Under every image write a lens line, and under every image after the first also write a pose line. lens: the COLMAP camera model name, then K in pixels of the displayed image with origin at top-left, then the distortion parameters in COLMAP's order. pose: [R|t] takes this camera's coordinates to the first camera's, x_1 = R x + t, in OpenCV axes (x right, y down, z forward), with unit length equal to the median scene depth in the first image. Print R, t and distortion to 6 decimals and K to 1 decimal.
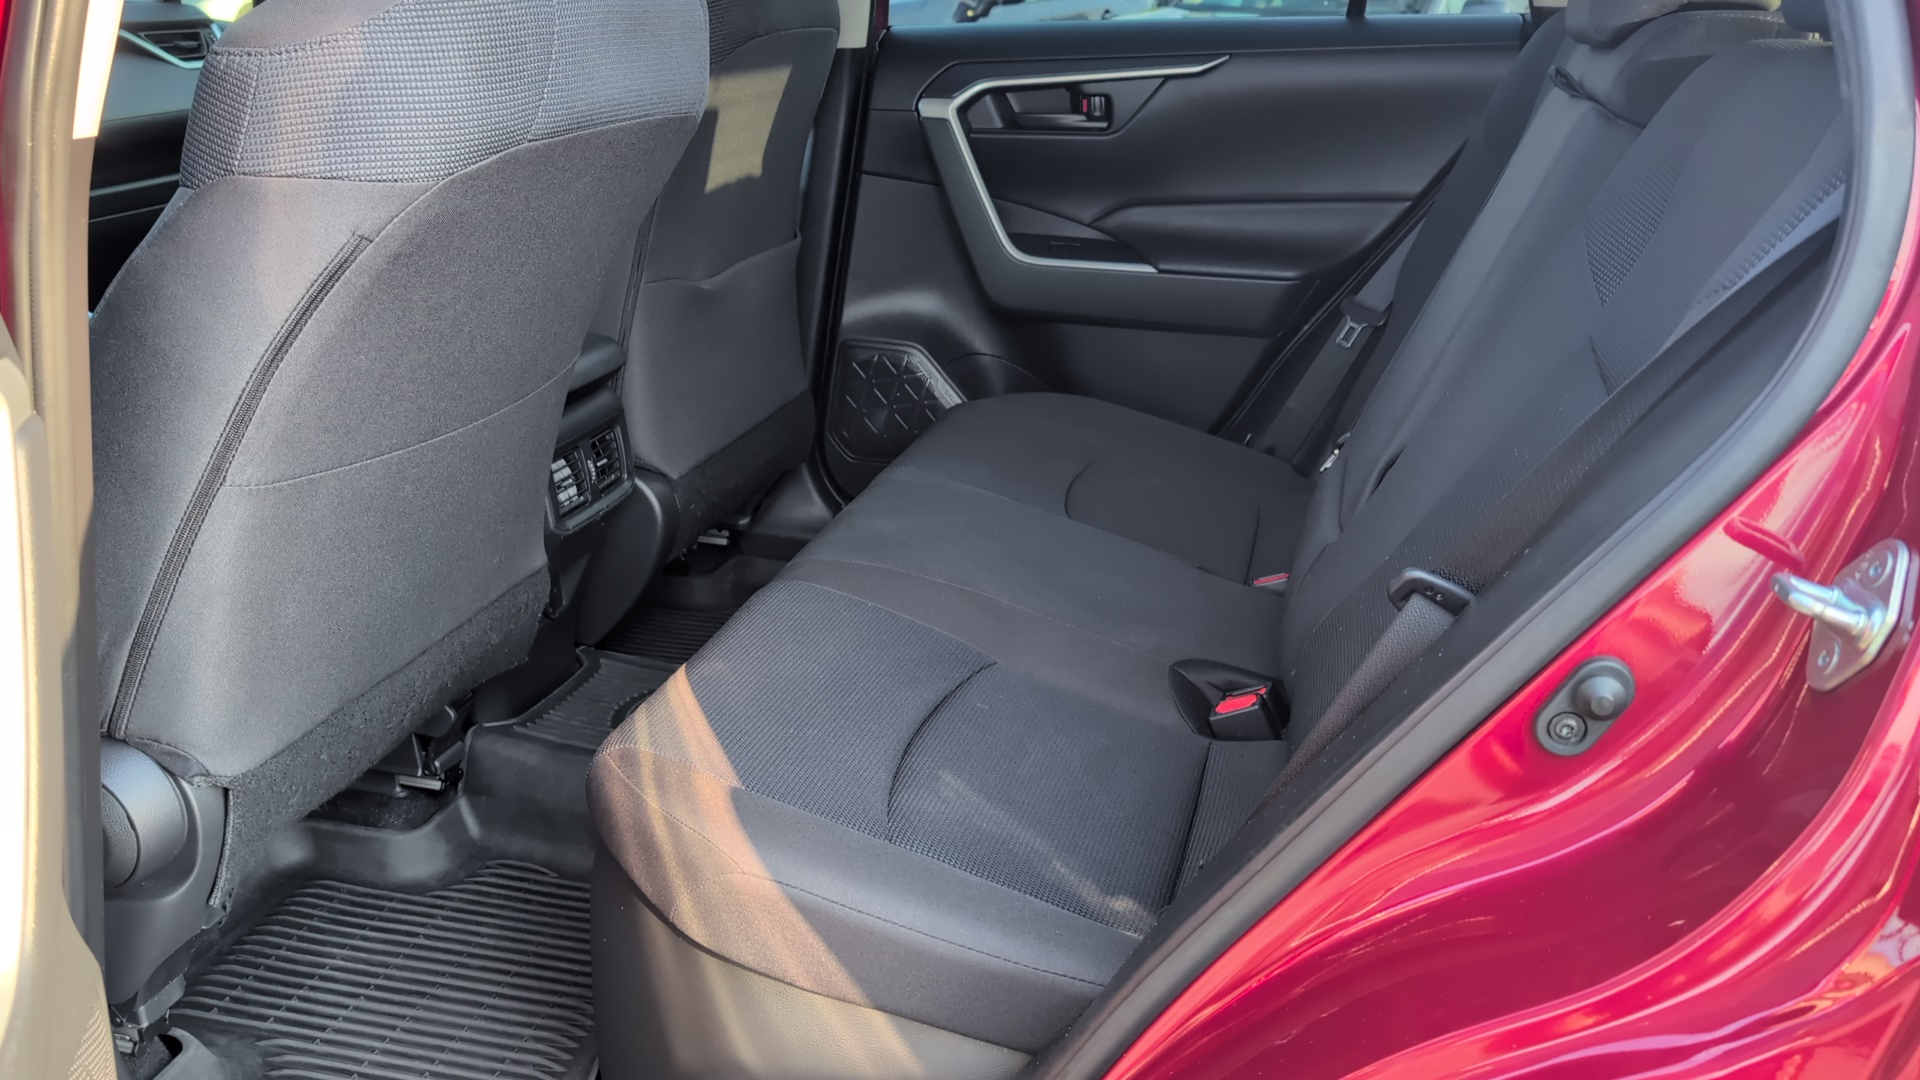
lens RADIAL K [[1611.2, 0, 958.0], [0, 1611.2, 541.5], [0, 0, 1]] dist [0.021836, -0.018000]
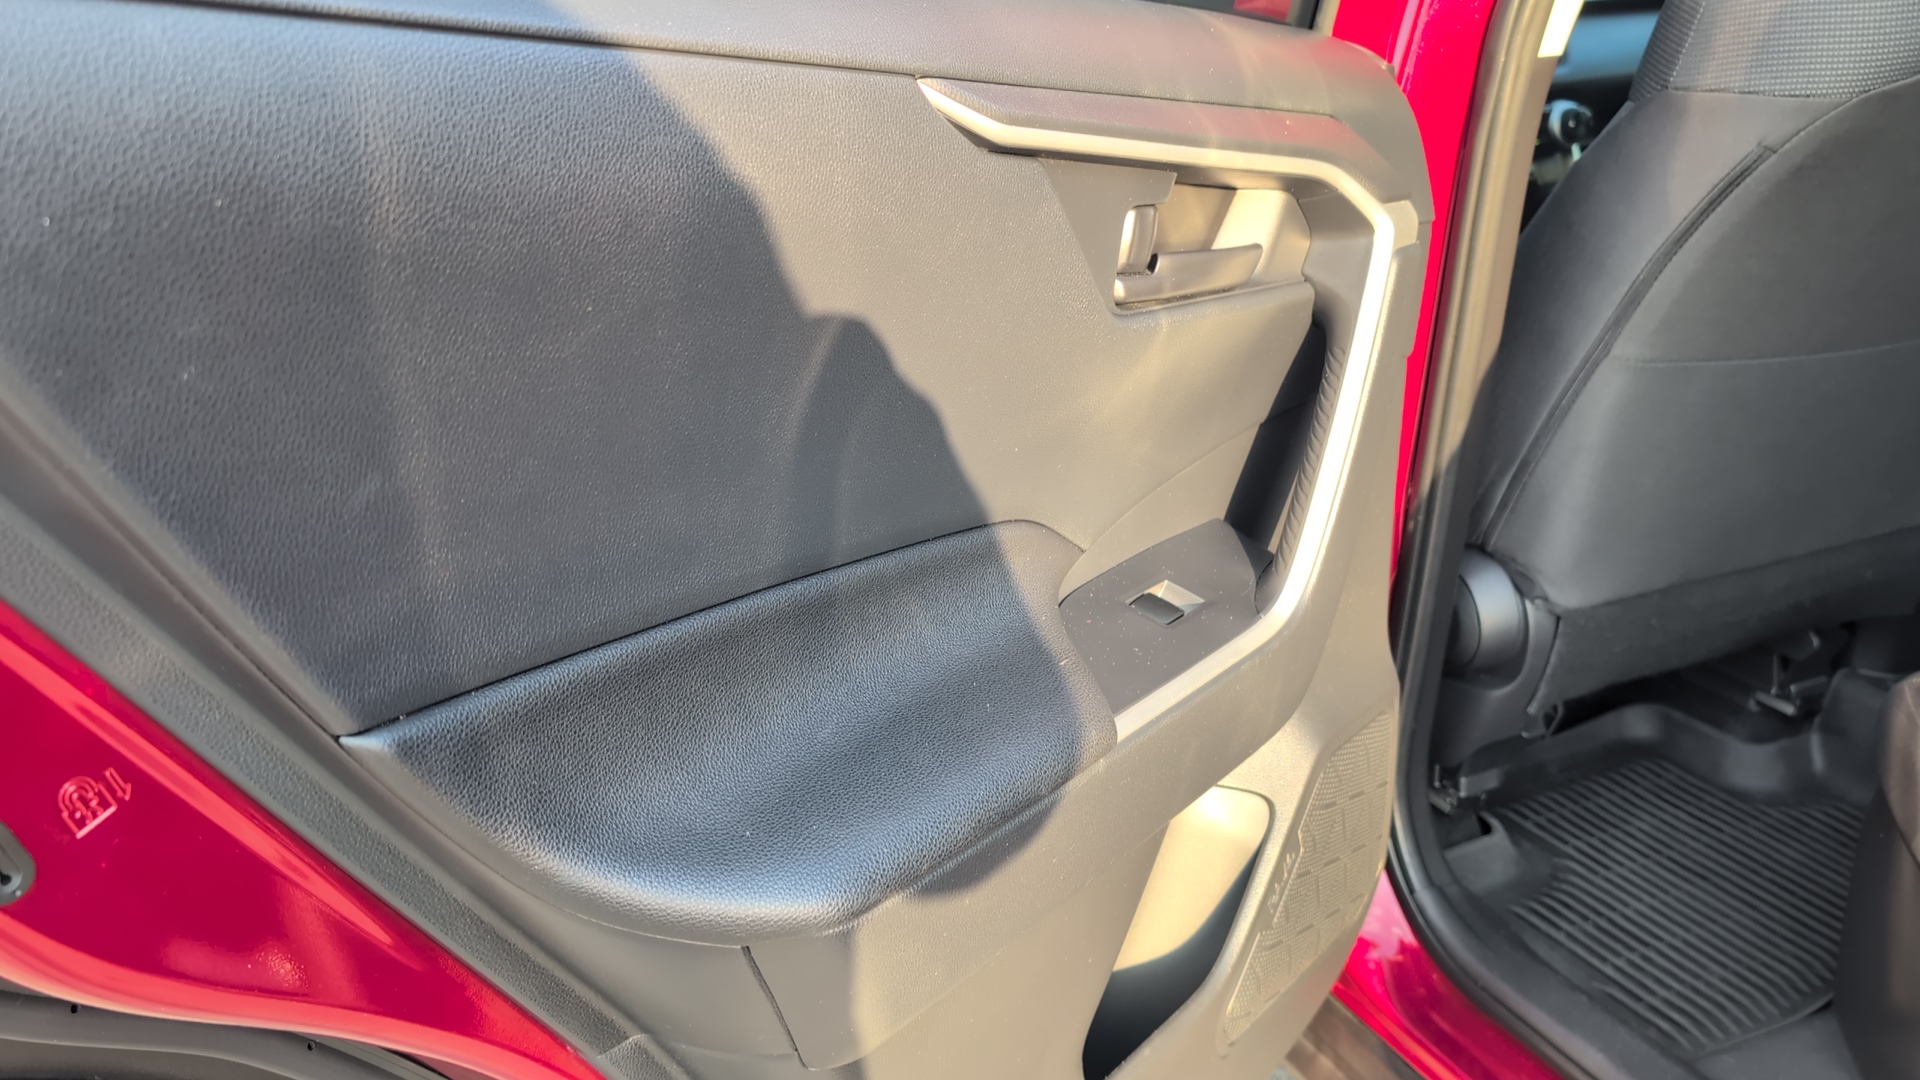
lens RADIAL K [[1611.2, 0, 968.7], [0, 1611.2, 524.4], [0, 0, 1]] dist [0.021836, -0.018000]
pose [[0.603236, 0.213960, -0.768328, 0.157190], [-0.208432, 0.972158, 0.107076, 0.043699], [0.769846, 0.095552, 0.631037, -0.073958]]
